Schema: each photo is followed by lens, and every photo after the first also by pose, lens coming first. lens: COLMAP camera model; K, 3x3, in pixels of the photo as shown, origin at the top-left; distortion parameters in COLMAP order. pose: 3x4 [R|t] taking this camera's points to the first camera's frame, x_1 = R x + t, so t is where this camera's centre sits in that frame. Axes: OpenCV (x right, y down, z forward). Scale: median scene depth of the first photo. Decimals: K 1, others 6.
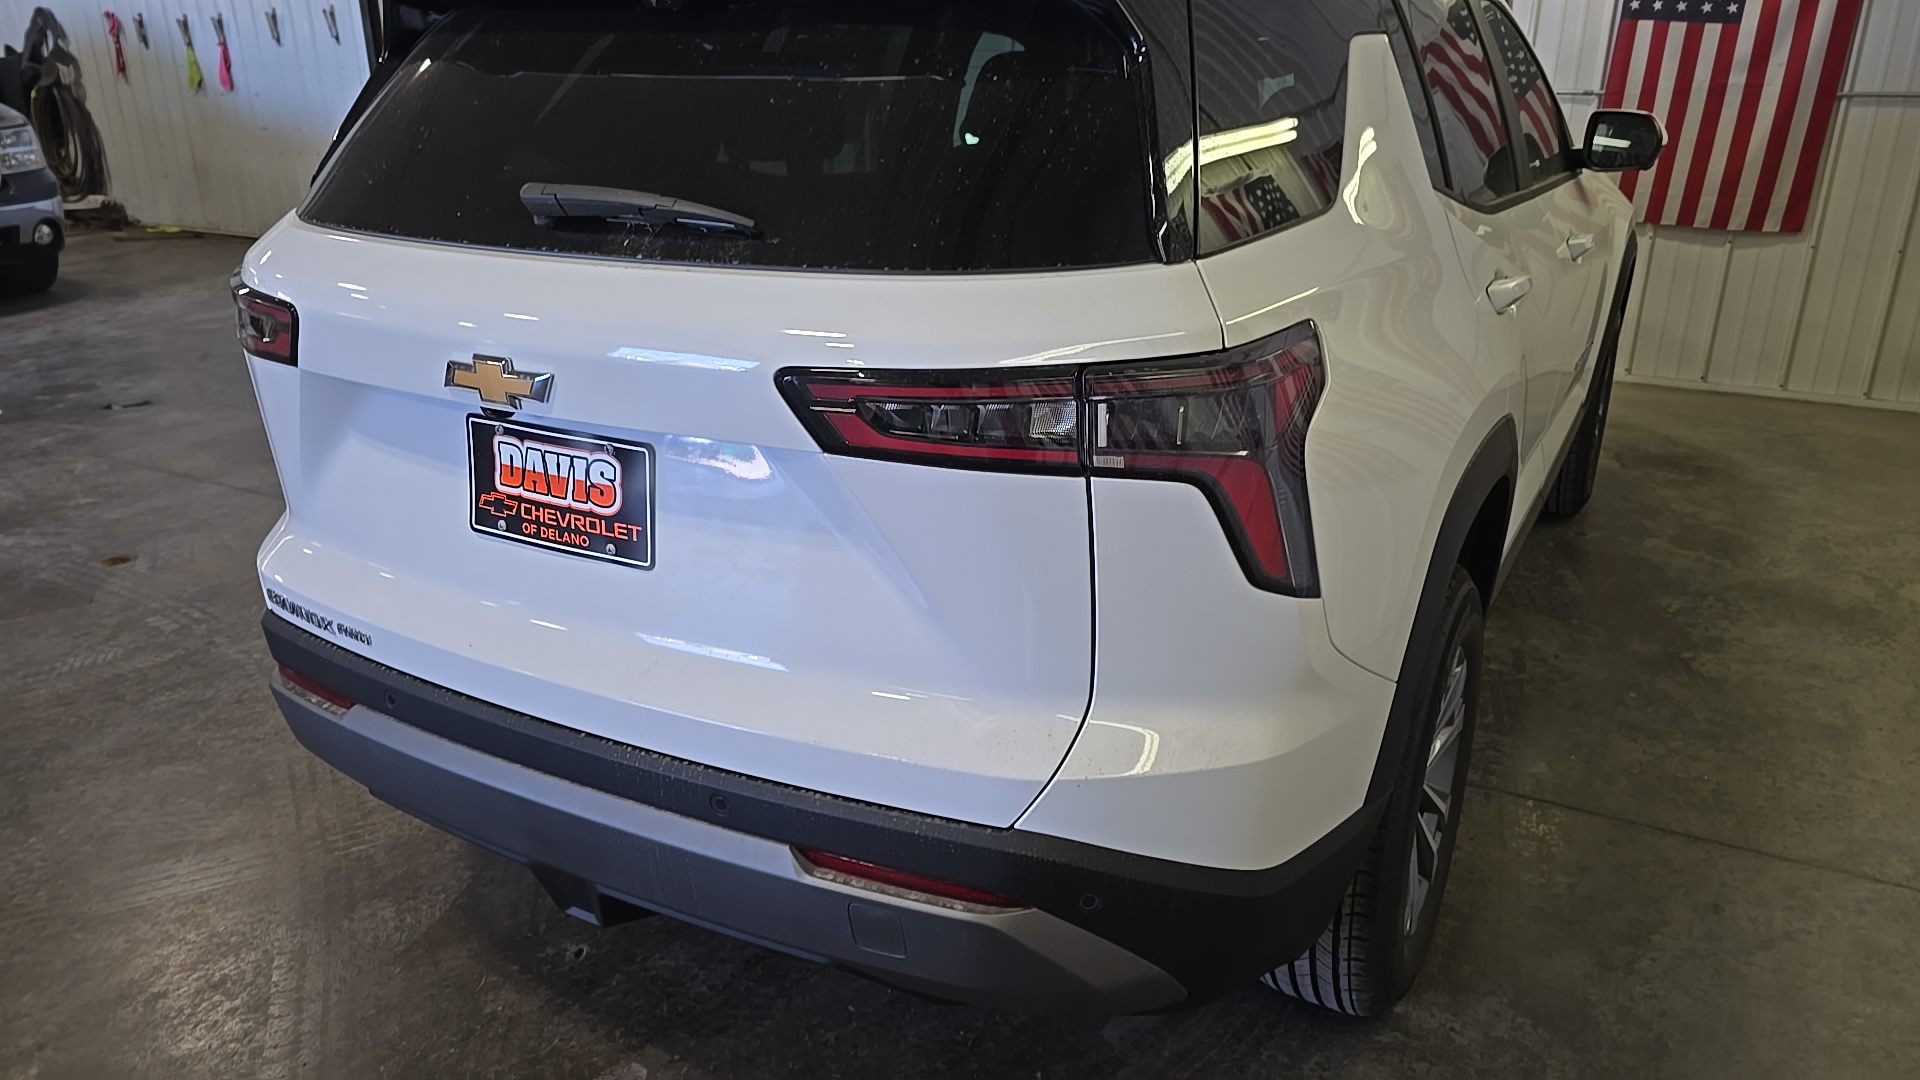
lens RADIAL K [[1282.1, 0, 968.0], [0, 1282.1, 549.1], [0, 0, 1]] dist [0.070753, -0.072431]
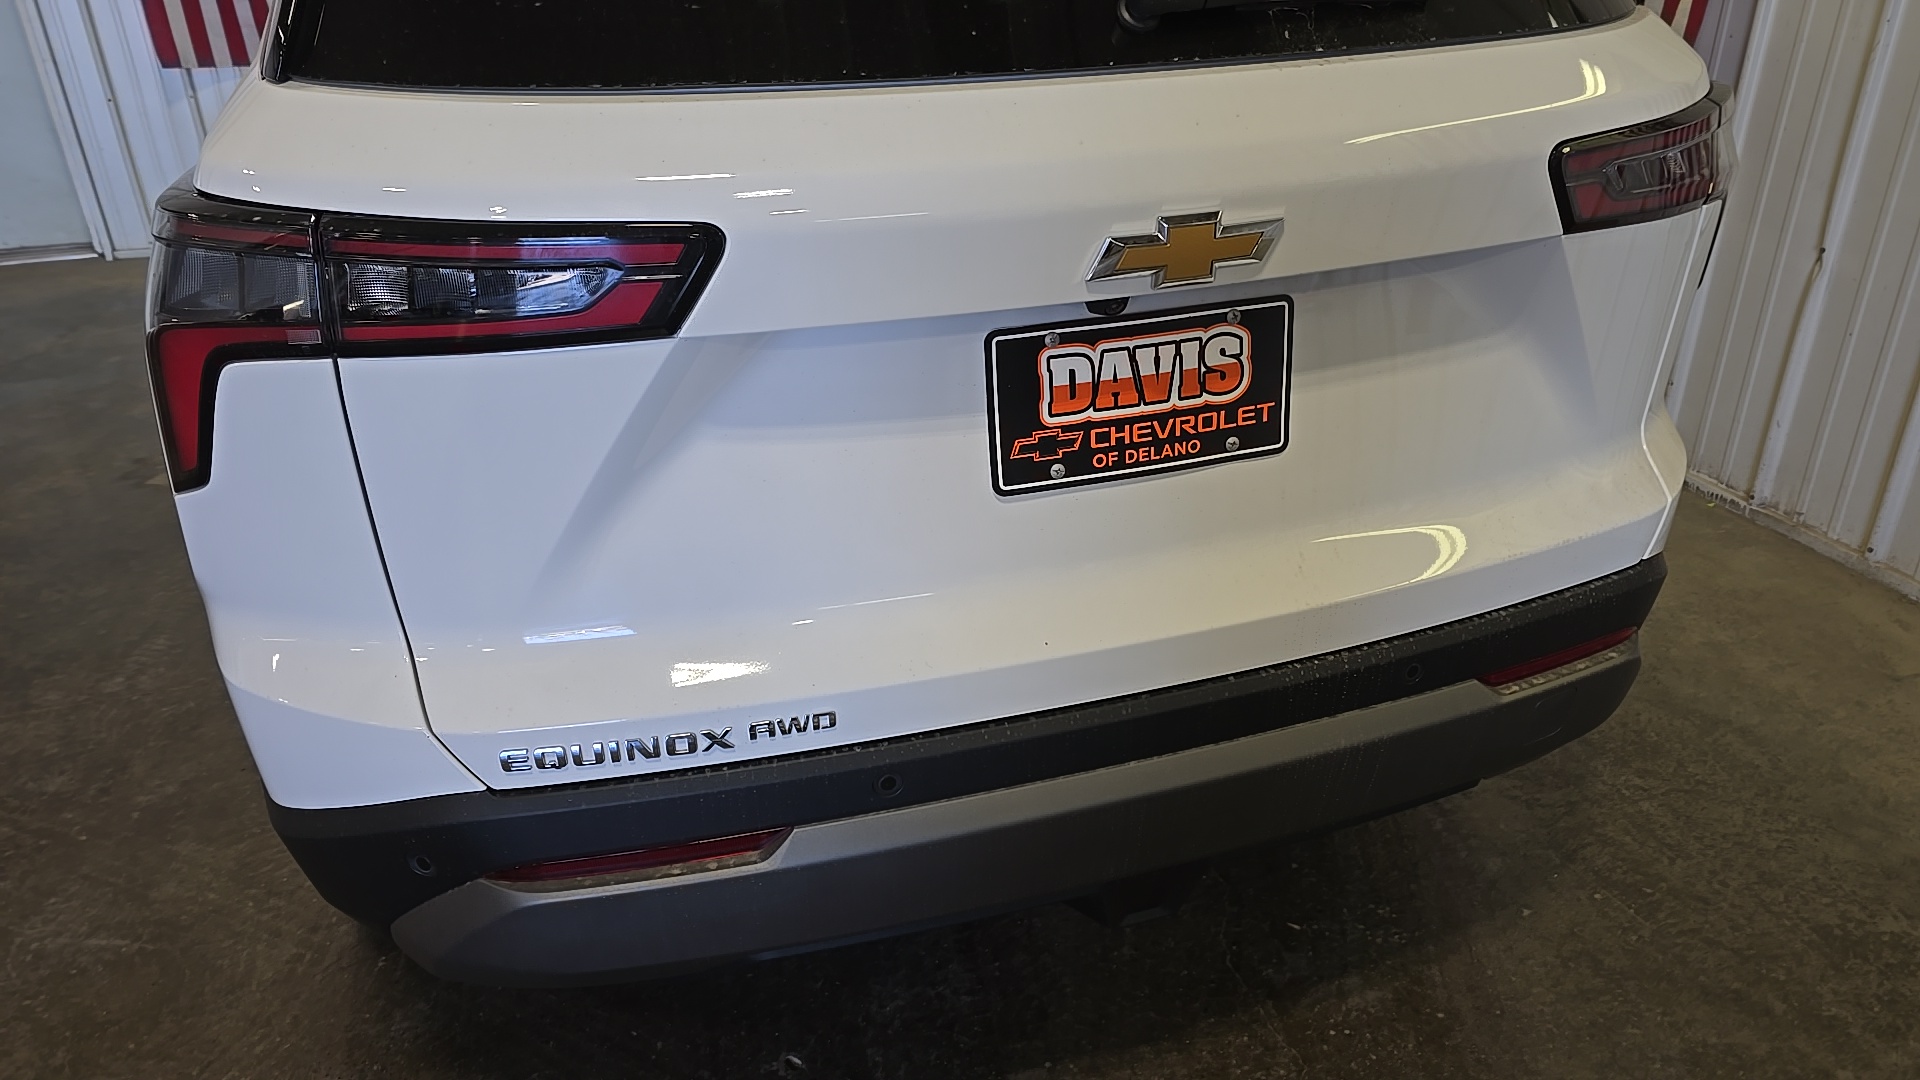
lens RADIAL K [[1282.1, 0, 968.0], [0, 1282.1, 549.1], [0, 0, 1]] dist [0.070753, -0.072431]
pose [[0.682129, -0.336092, 0.649416, -0.925414], [0.279717, 0.940498, 0.192929, -0.137678], [-0.675617, 0.050051, 0.735552, 0.522623]]
